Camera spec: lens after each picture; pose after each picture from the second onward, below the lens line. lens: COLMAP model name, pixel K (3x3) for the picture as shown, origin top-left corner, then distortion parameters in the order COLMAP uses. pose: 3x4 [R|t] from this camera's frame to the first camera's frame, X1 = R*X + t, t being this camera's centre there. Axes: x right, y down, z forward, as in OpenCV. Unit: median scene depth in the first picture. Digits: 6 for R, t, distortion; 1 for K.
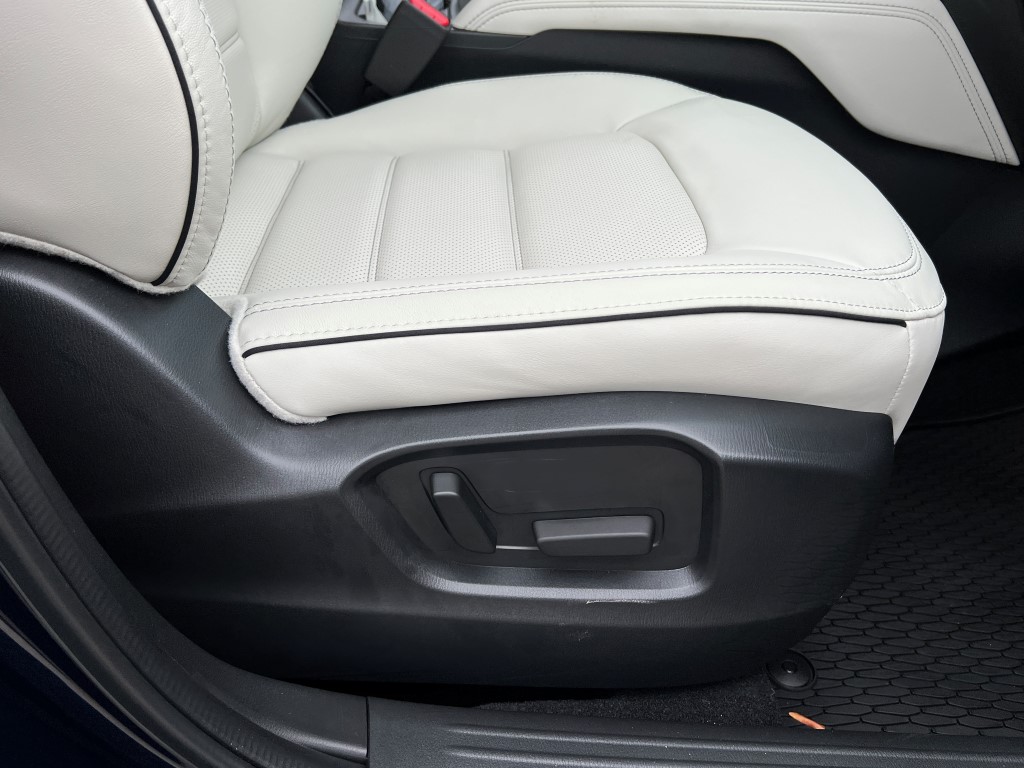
lens RADIAL K [[919.0, 0, 512.0], [0, 919.0, 384.0], [0, 0, 1]] dist [0.118666, -0.270659]
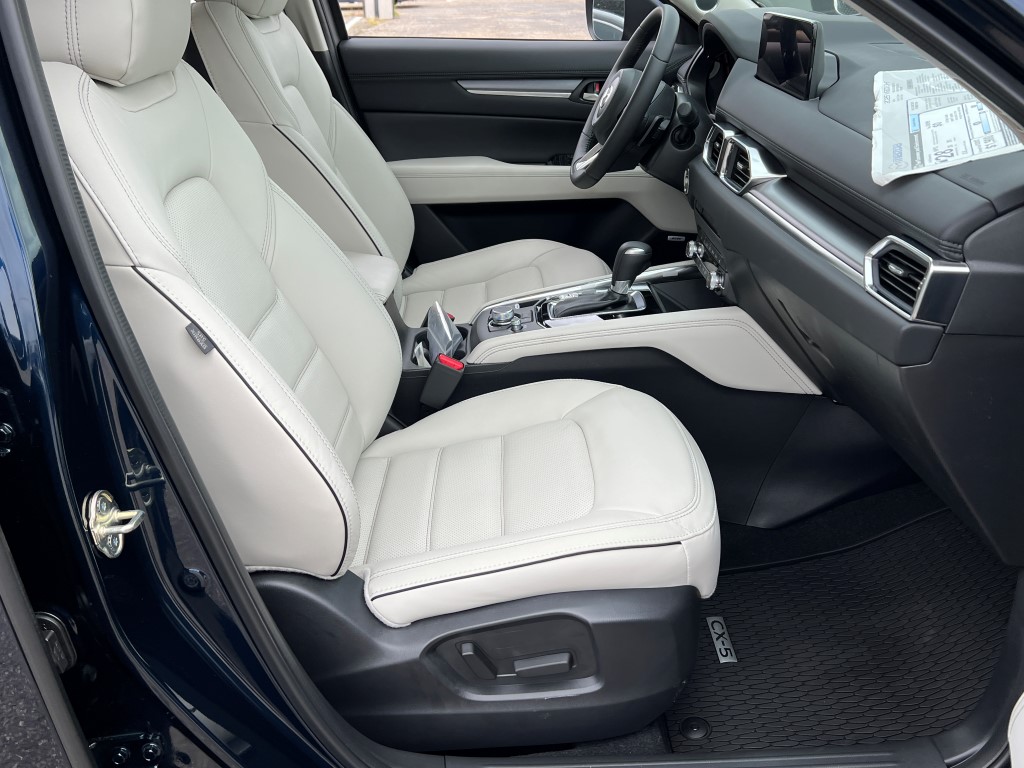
lens RADIAL K [[919.0, 0, 512.0], [0, 919.0, 384.0], [0, 0, 1]] dist [0.118666, -0.270659]
pose [[0.984774, -0.137322, -0.106596, 0.335519], [0.123946, 0.984594, -0.123340, -0.213887], [0.121891, 0.108250, 0.986623, -1.155556]]
